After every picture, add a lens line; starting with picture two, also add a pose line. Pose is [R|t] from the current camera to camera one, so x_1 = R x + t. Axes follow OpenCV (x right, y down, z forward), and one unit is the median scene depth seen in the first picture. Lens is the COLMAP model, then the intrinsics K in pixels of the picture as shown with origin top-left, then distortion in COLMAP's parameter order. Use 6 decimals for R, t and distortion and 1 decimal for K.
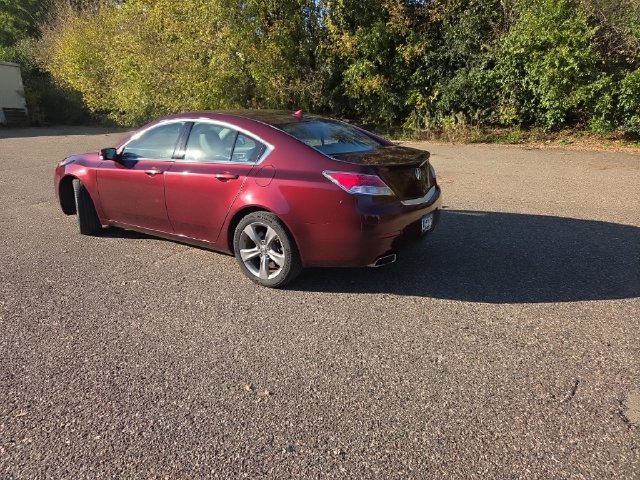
lens RADIAL K [[425.7, 0, 313.2], [0, 425.7, 233.0], [0, 0, 1]] dist [0.059231, -0.048509]
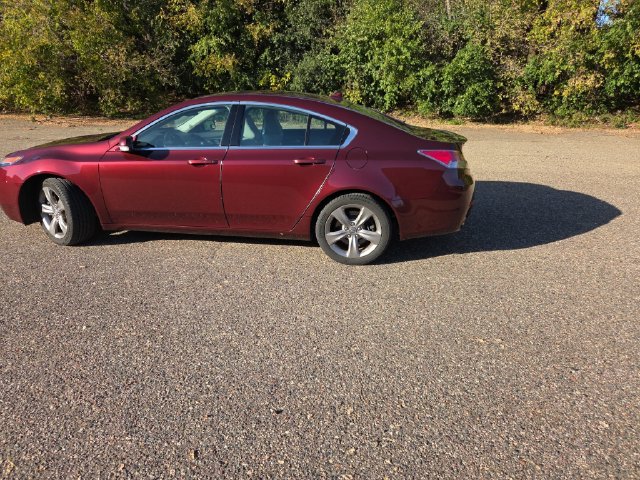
lens RADIAL K [[425.7, 0, 314.9], [0, 425.7, 243.9], [0, 0, 1]] dist [0.059231, -0.048509]
pose [[0.899679, -0.136916, 0.414525, -0.147614], [0.109766, 0.989987, 0.088754, -0.007022], [-0.422527, -0.034350, 0.905699, 0.022533]]
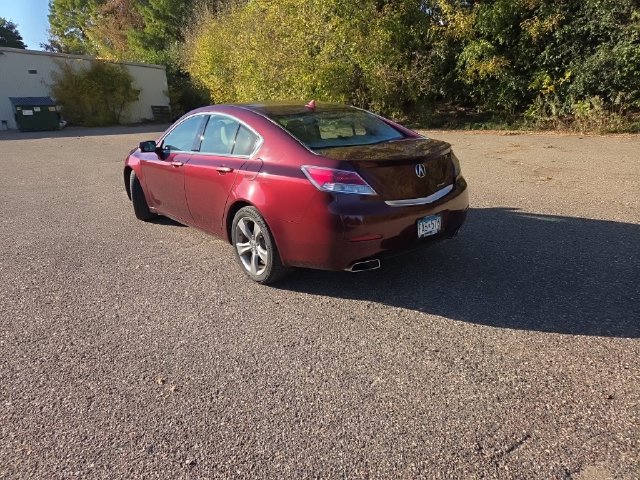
lens RADIAL K [[425.7, 0, 311.4], [0, 425.7, 245.0], [0, 0, 1]] dist [0.059231, -0.048509]
pose [[0.956876, 0.066755, -0.282721, 0.067793], [-0.054369, 0.997195, 0.051439, -0.004418], [0.285362, -0.033850, 0.957822, 0.021384]]
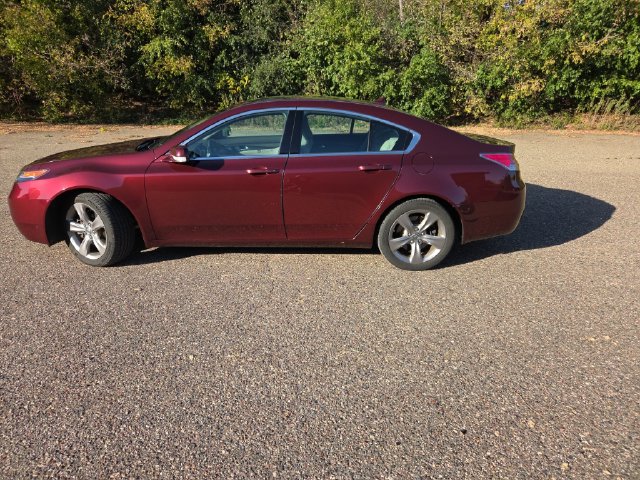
lens RADIAL K [[425.7, 0, 313.7], [0, 425.7, 243.1], [0, 0, 1]] dist [0.059231, -0.048509]
pose [[0.826612, -0.174393, 0.535069, -0.204042], [0.143943, 0.984666, 0.098555, -0.018784], [-0.544052, -0.004447, 0.839040, 0.062131]]
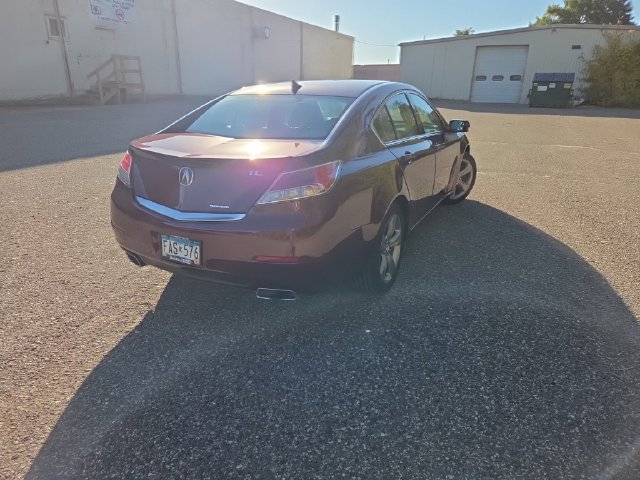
lens RADIAL K [[425.7, 0, 313.7], [0, 425.7, 241.4], [0, 0, 1]] dist [0.059231, -0.048509]
pose [[0.100461, 0.343499, -0.933765, 0.215029], [-0.285066, 0.909103, 0.303757, -0.070988], [0.953229, 0.235668, 0.189249, 0.252559]]
